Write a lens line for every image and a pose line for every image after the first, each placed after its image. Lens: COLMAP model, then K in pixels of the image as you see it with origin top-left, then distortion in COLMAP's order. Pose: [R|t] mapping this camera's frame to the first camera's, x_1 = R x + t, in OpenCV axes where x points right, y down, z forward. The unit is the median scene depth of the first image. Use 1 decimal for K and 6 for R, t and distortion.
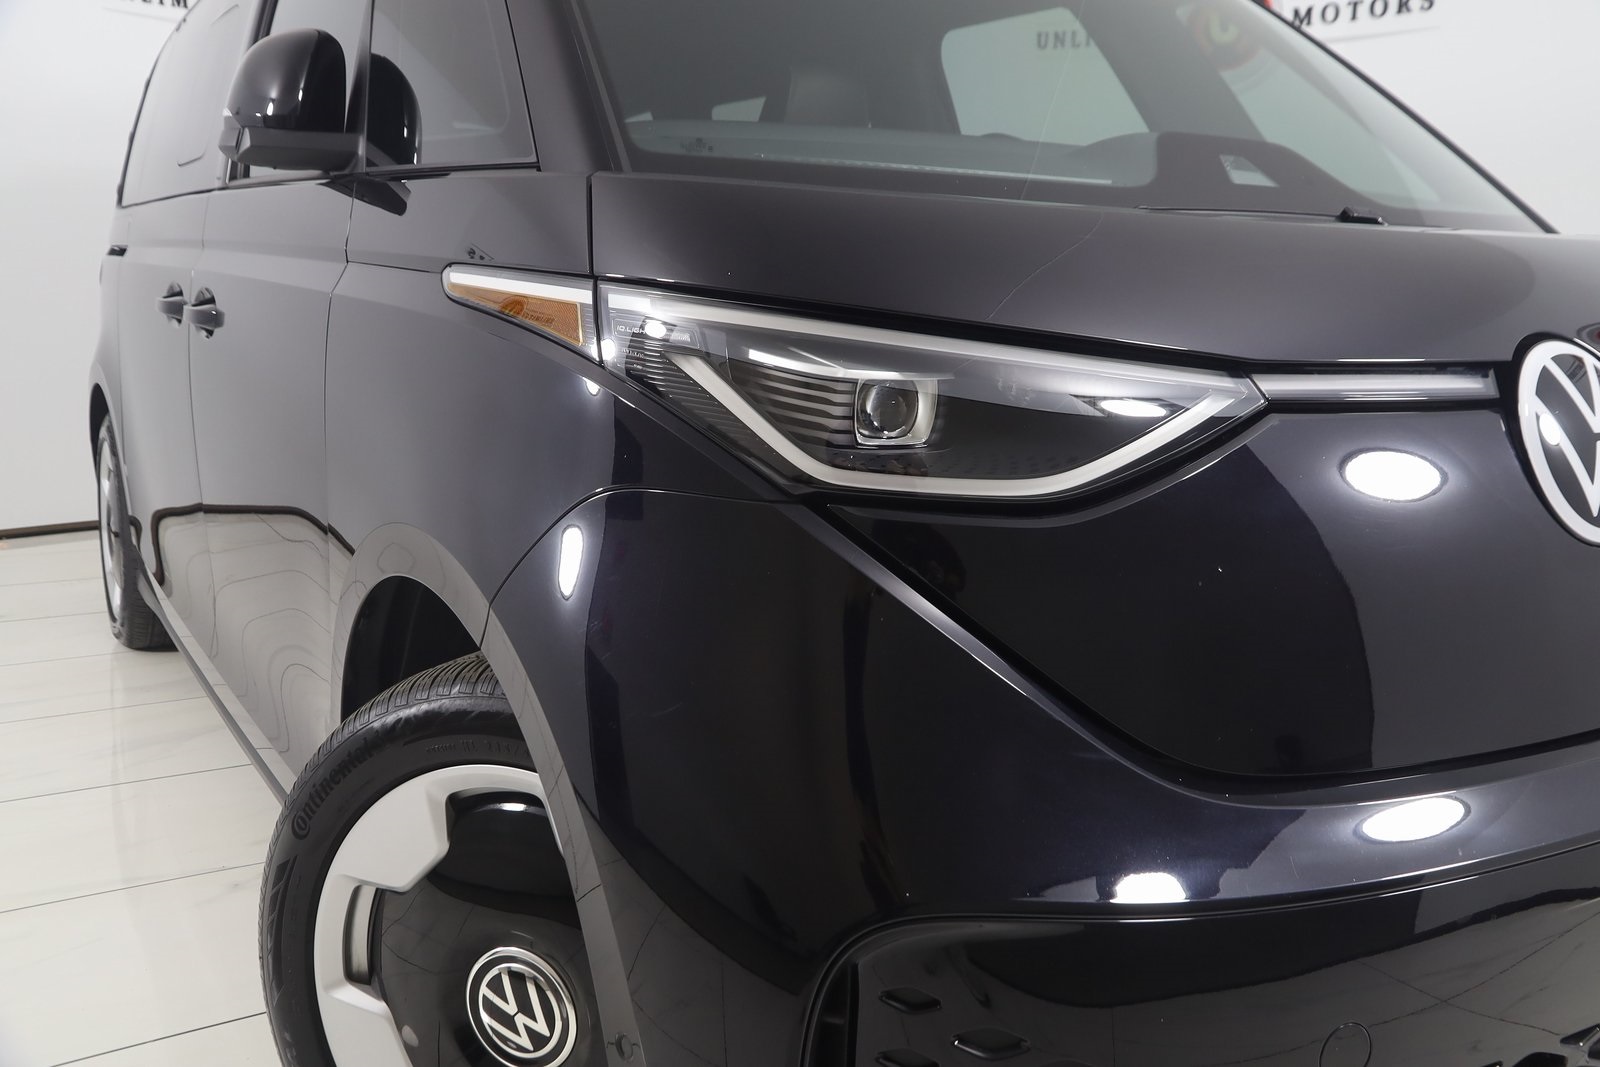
lens RADIAL K [[1317.6, 0, 819.1], [0, 1317.6, 542.9], [0, 0, 1]] dist [0.018812, -0.016342]
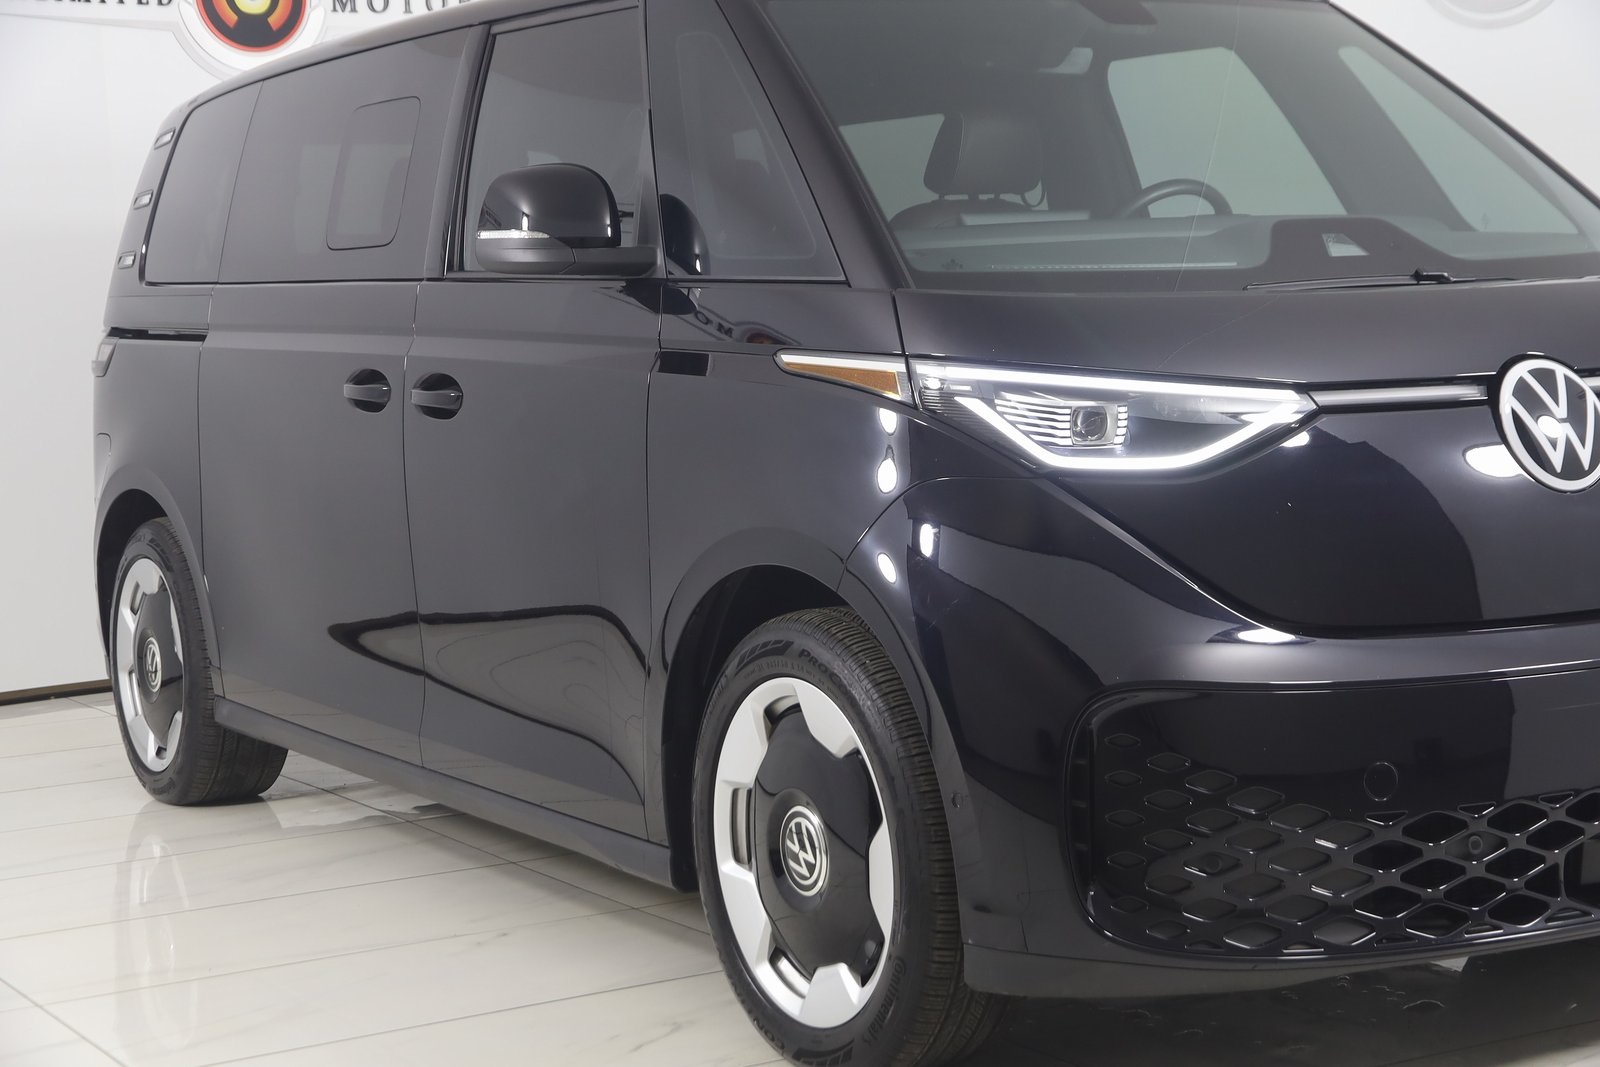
lens RADIAL K [[2556.1, 0, 807.6], [0, 2556.1, 529.4], [0, 0, 1]] dist [0.118127, 0.000000]
pose [[0.998001, -0.051265, -0.036962, -0.167115], [0.047341, 0.993842, -0.100183, 0.297120], [0.041870, 0.098233, 0.994282, -1.952680]]
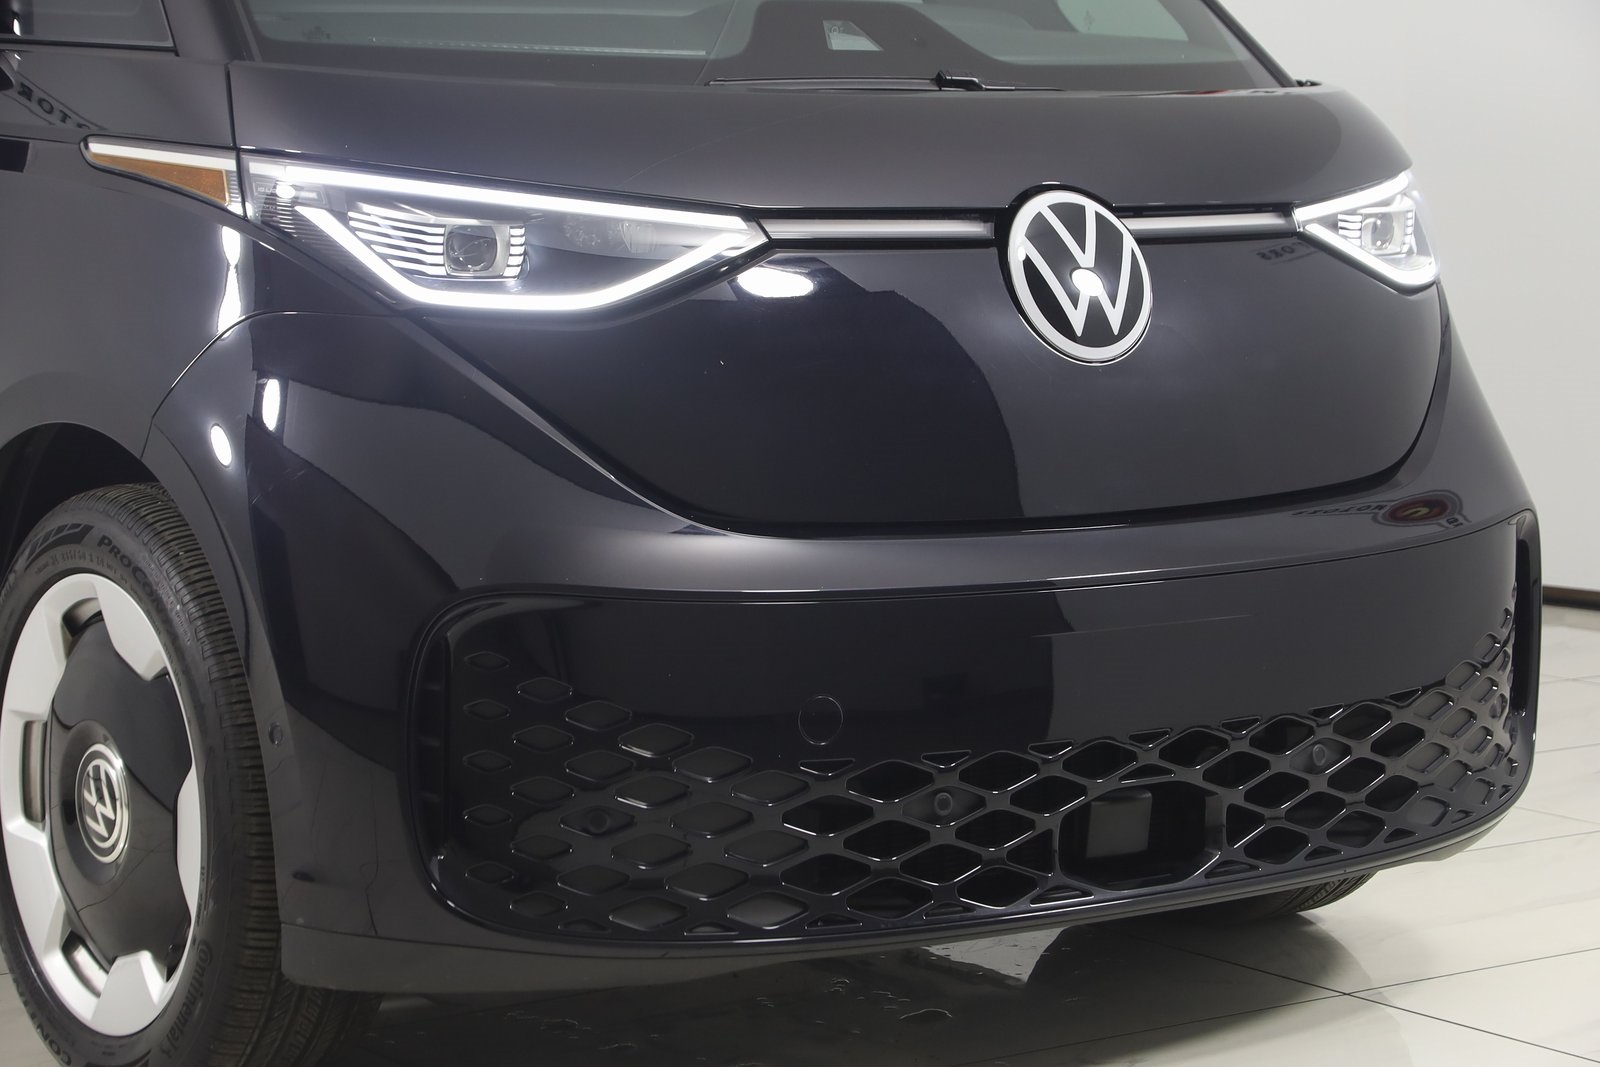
lens RADIAL K [[3407.4, 0, 804.5], [0, 3407.4, 526.9], [0, 0, 1]] dist [0.173479, 0.000000]
pose [[0.997715, -0.020667, 0.064326, 0.134157], [0.025019, 0.997398, -0.067613, 0.349089], [-0.062761, 0.069068, 0.995636, -2.016917]]
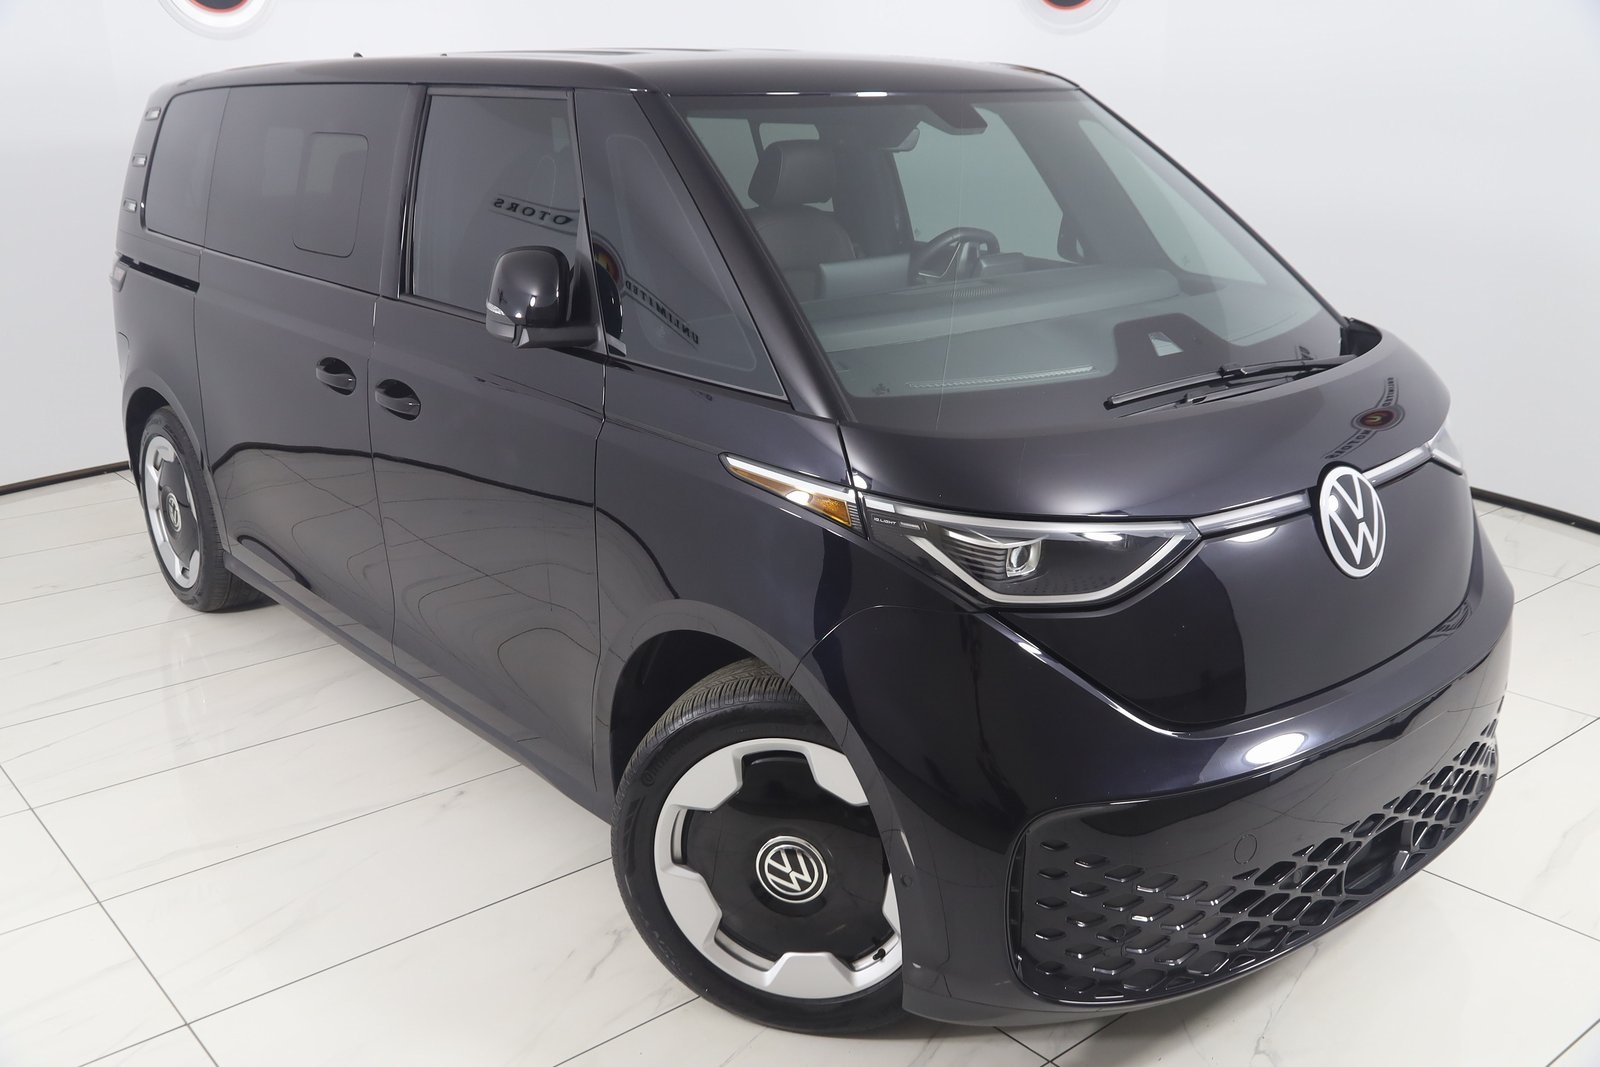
lens RADIAL K [[1398.3, 0, 788.7], [0, 1398.3, 521.0], [0, 0, 1]] dist [0.001109, -0.003354]
pose [[0.990947, -0.066845, 0.116428, -0.450086], [0.054079, 0.992509, 0.109553, -0.341903], [-0.122879, -0.102265, 0.987139, -0.867265]]
